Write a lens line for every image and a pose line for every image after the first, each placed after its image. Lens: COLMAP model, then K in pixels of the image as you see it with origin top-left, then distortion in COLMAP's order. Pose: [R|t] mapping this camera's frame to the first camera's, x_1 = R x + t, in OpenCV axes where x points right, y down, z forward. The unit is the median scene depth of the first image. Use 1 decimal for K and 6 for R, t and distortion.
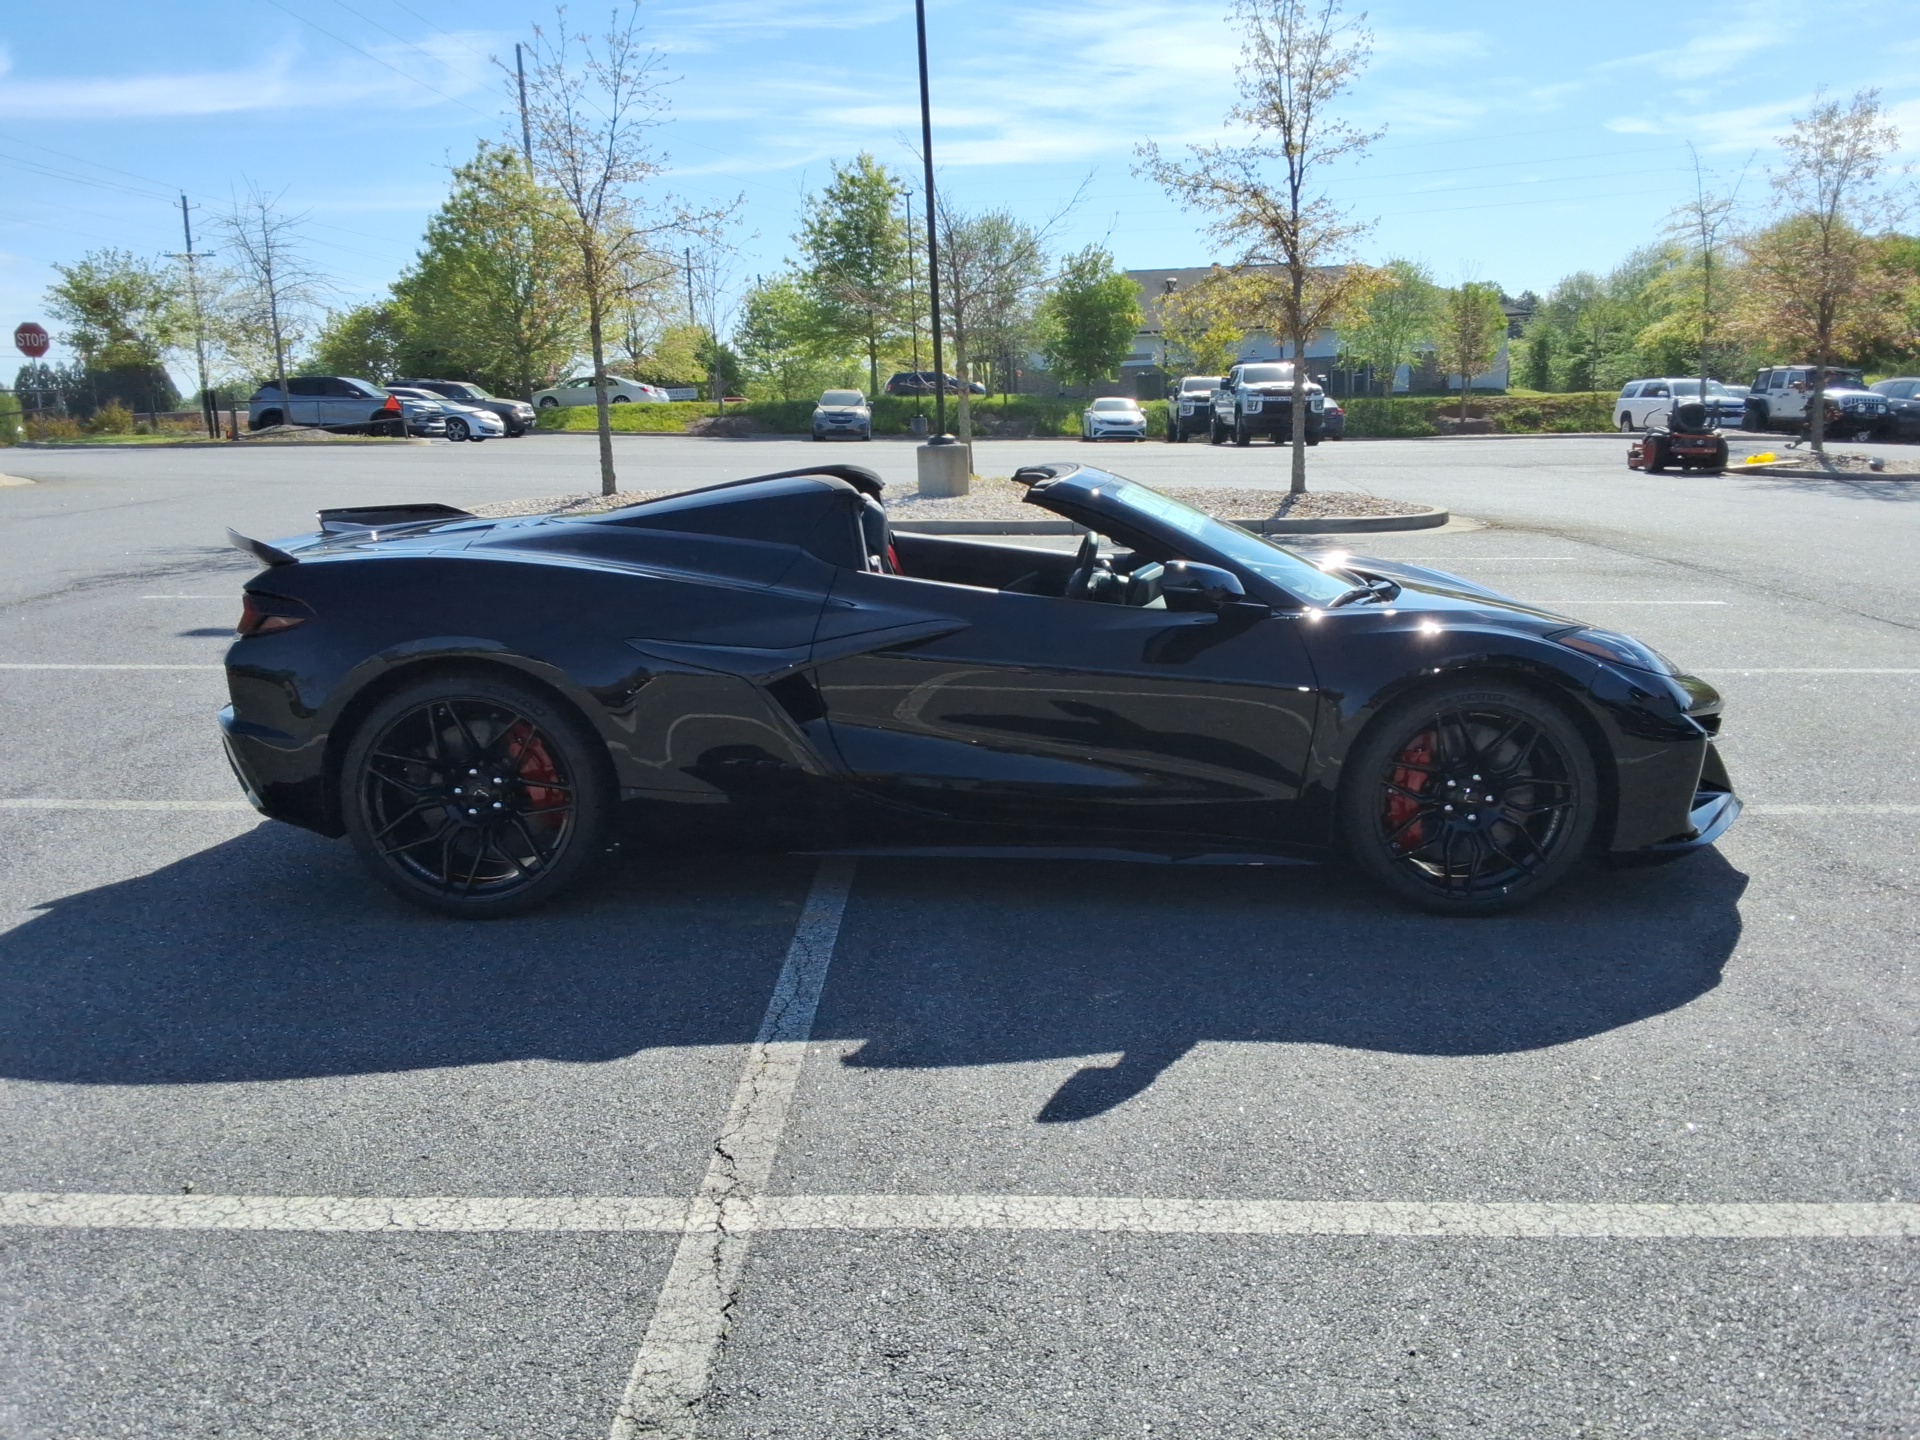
lens RADIAL K [[1533.7, 0, 987.4], [0, 1533.7, 711.3], [0, 0, 1]] dist [0.089058, -0.138184]
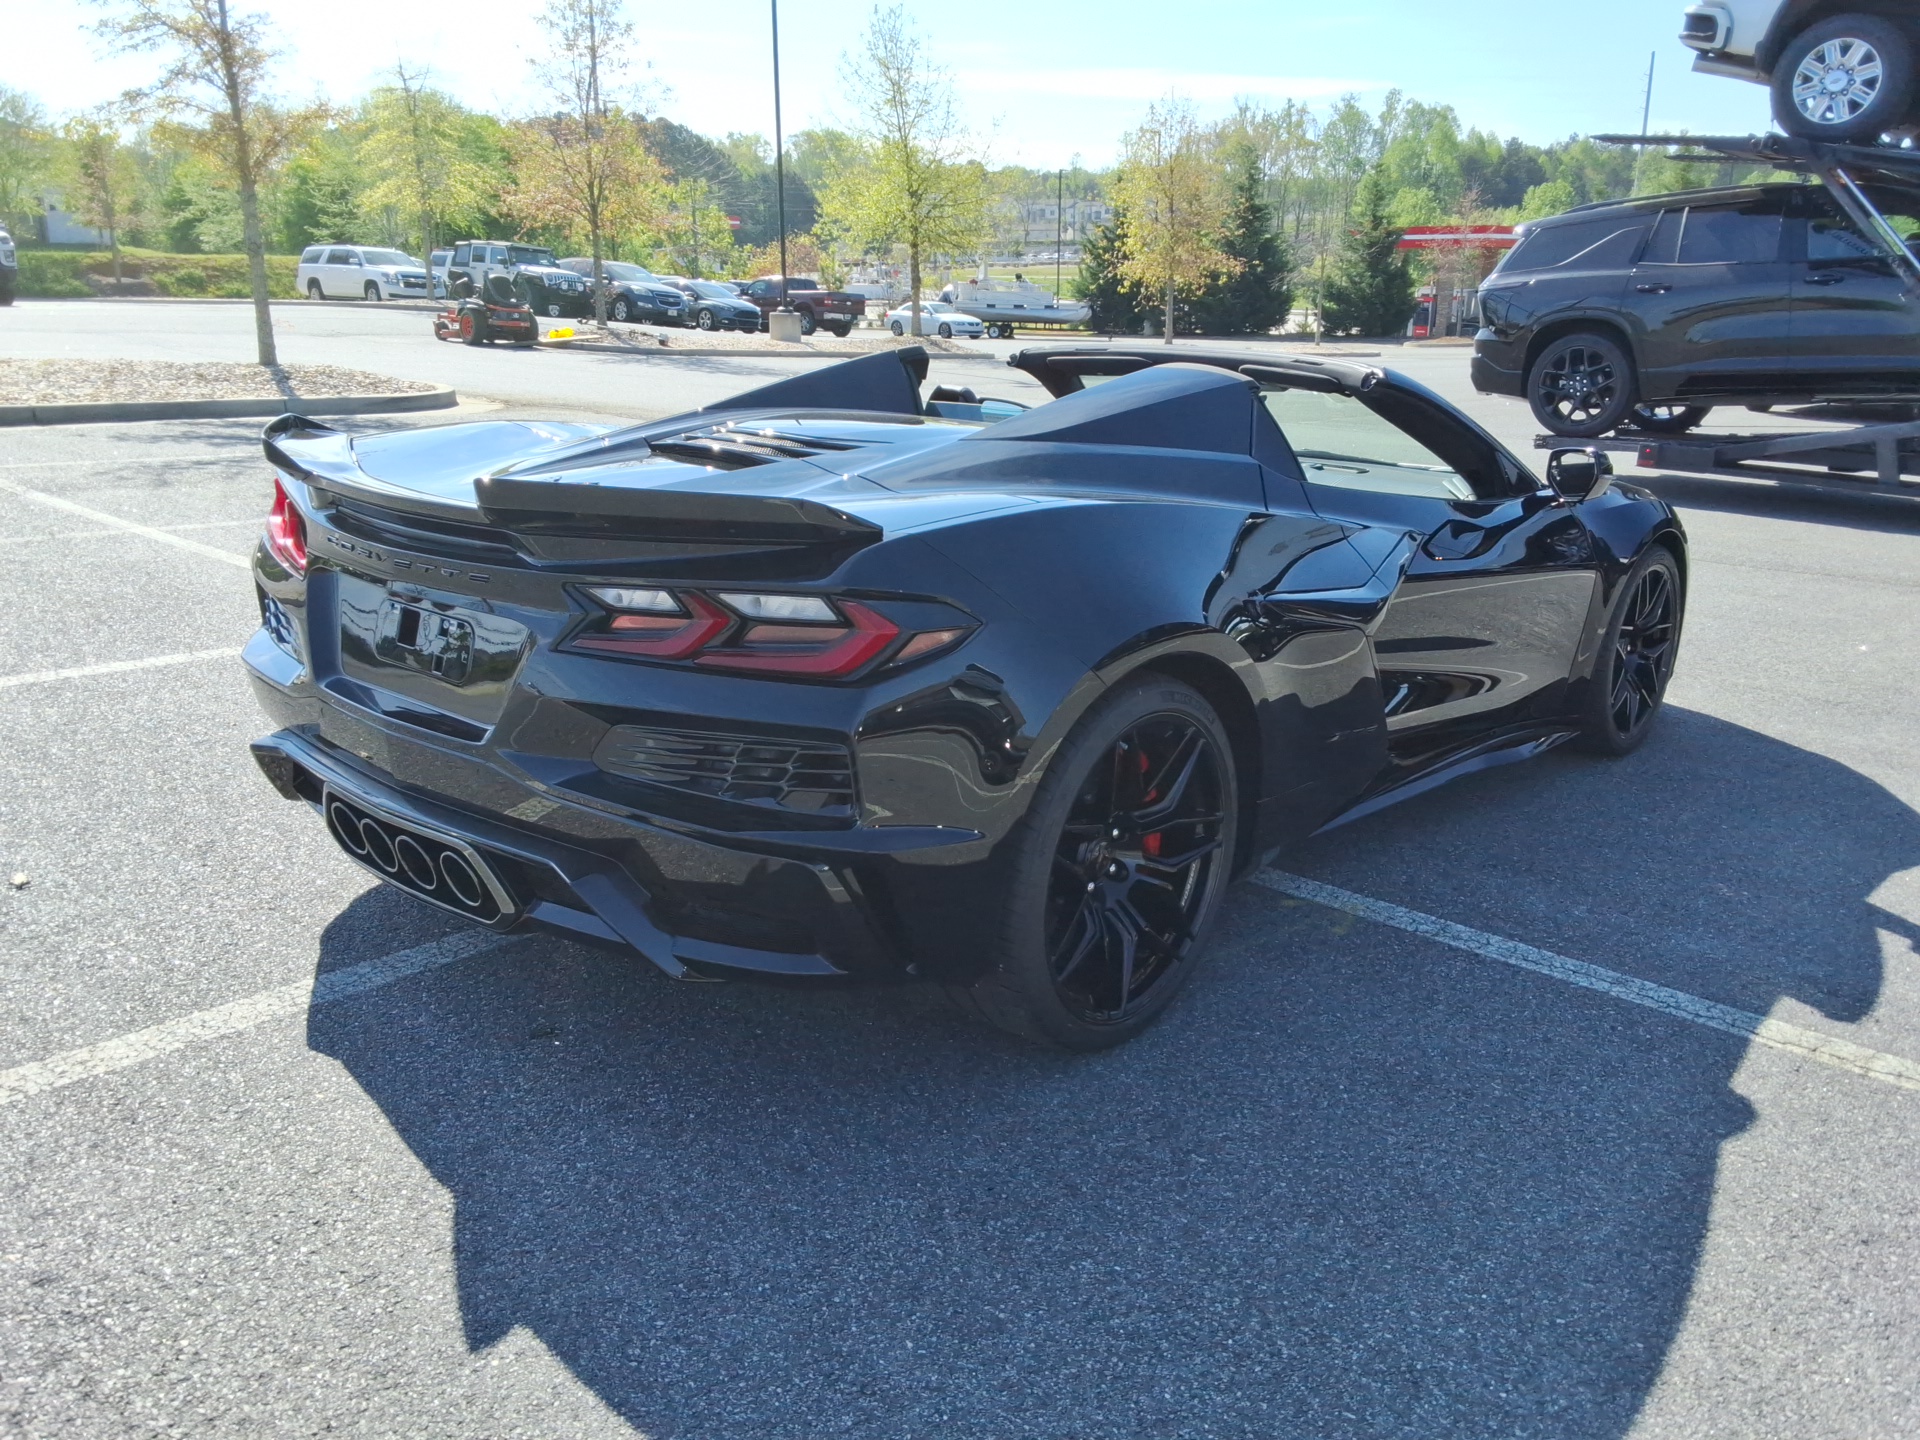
lens RADIAL K [[1533.7, 0, 976.0], [0, 1533.7, 696.6], [0, 0, 1]] dist [0.089058, -0.138184]
pose [[0.657600, -0.161754, 0.735797, -0.083964], [0.108136, 0.986831, 0.120296, -0.009988], [-0.745566, 0.000460, 0.666432, 0.060042]]
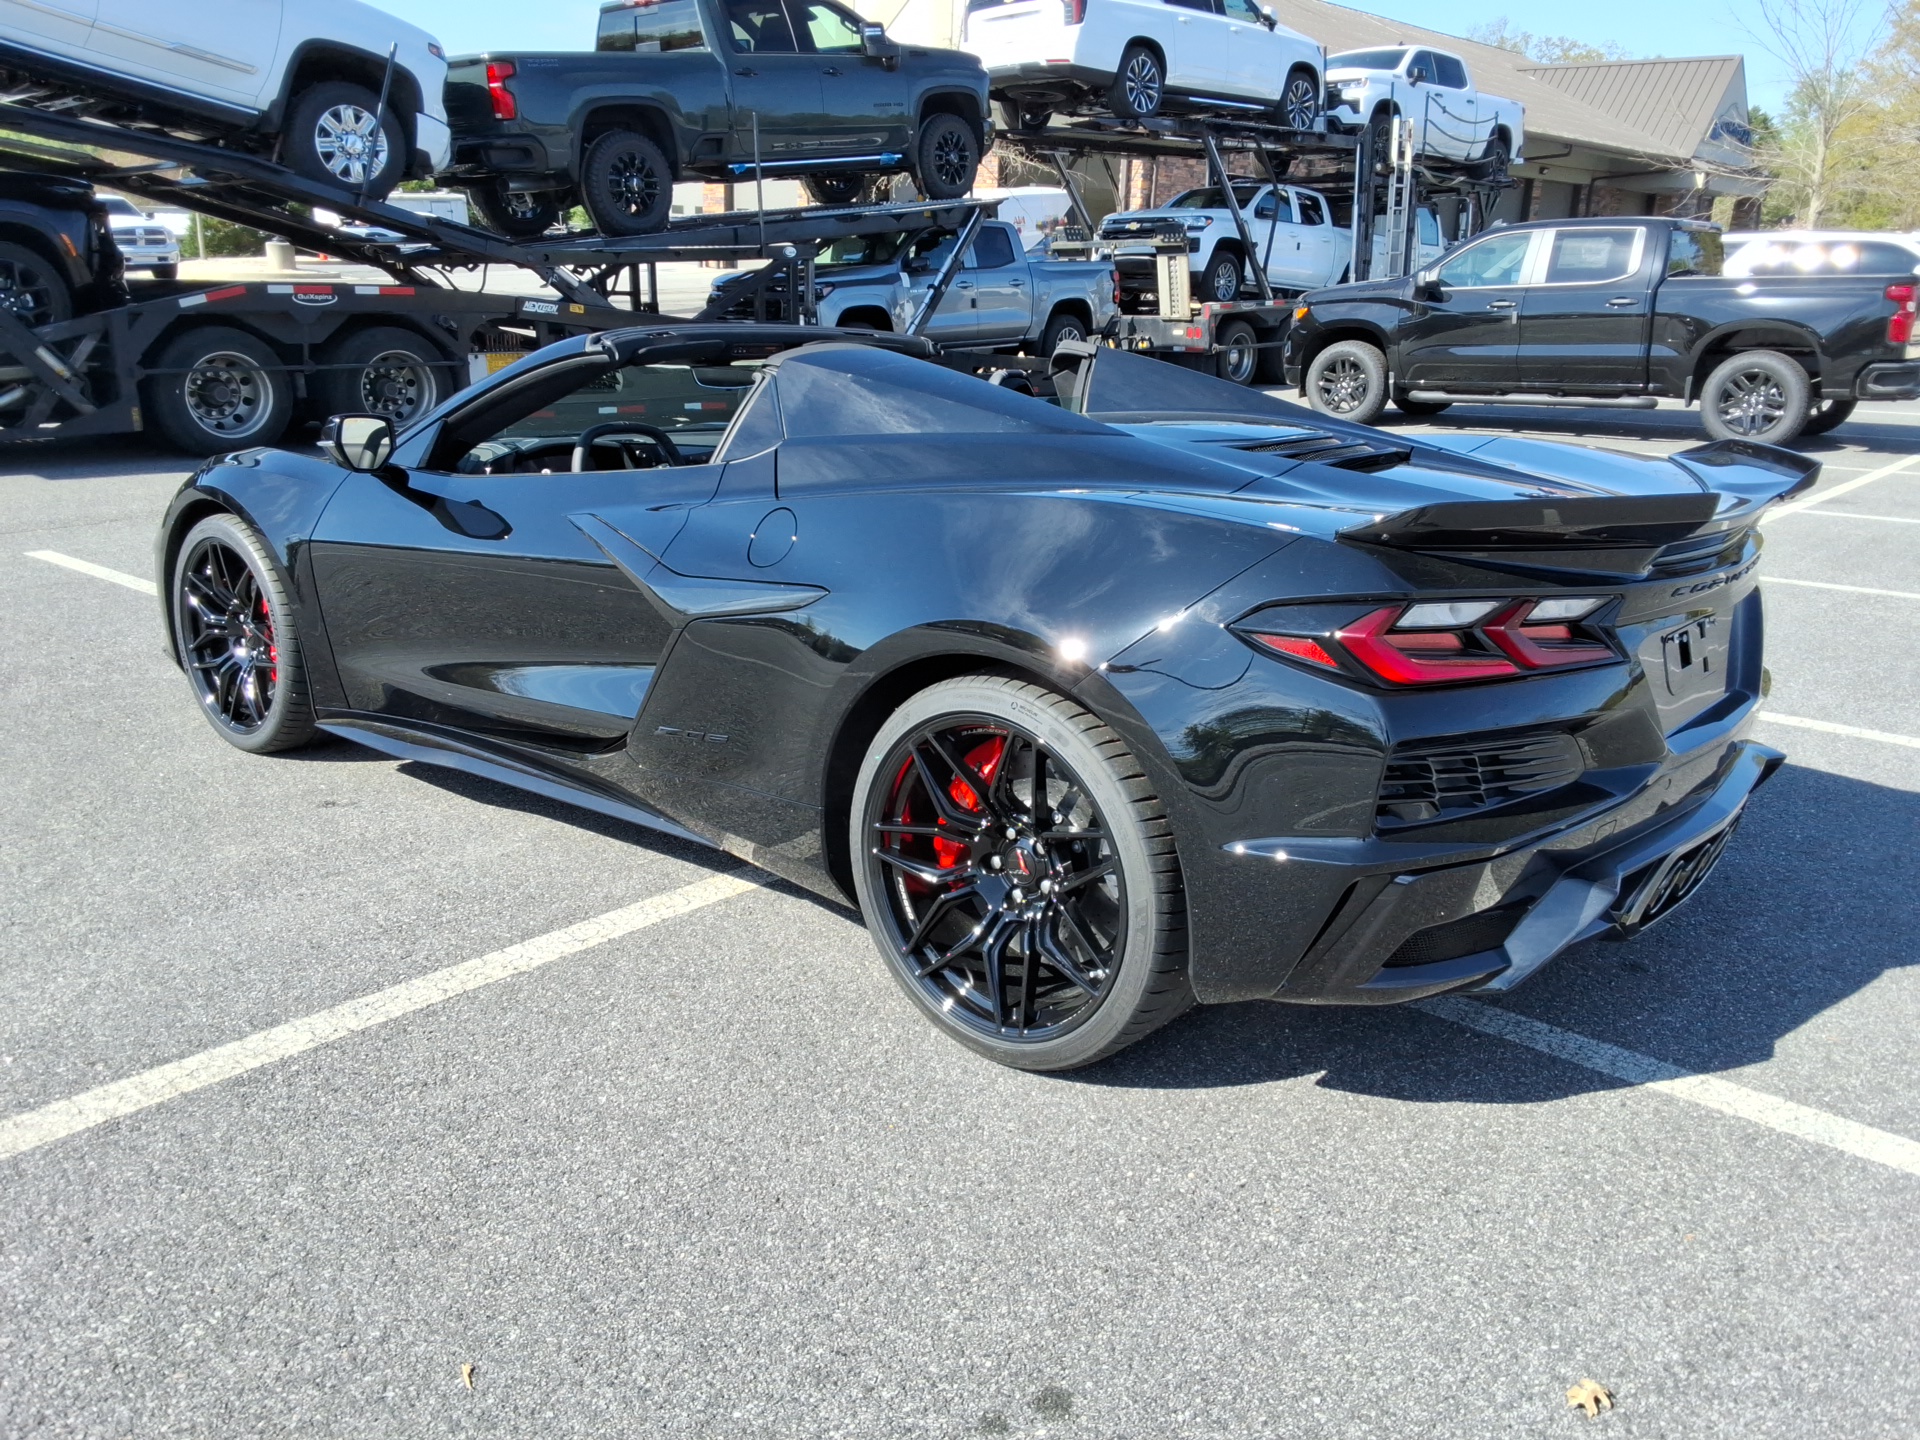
lens RADIAL K [[1533.7, 0, 964.3], [0, 1533.7, 709.6], [0, 0, 1]] dist [0.089058, -0.138184]
pose [[-0.758115, -0.183230, 0.625851, -0.069914], [0.106038, 0.912306, 0.395542, -0.033856], [-0.643442, 0.366230, -0.672204, 0.183118]]
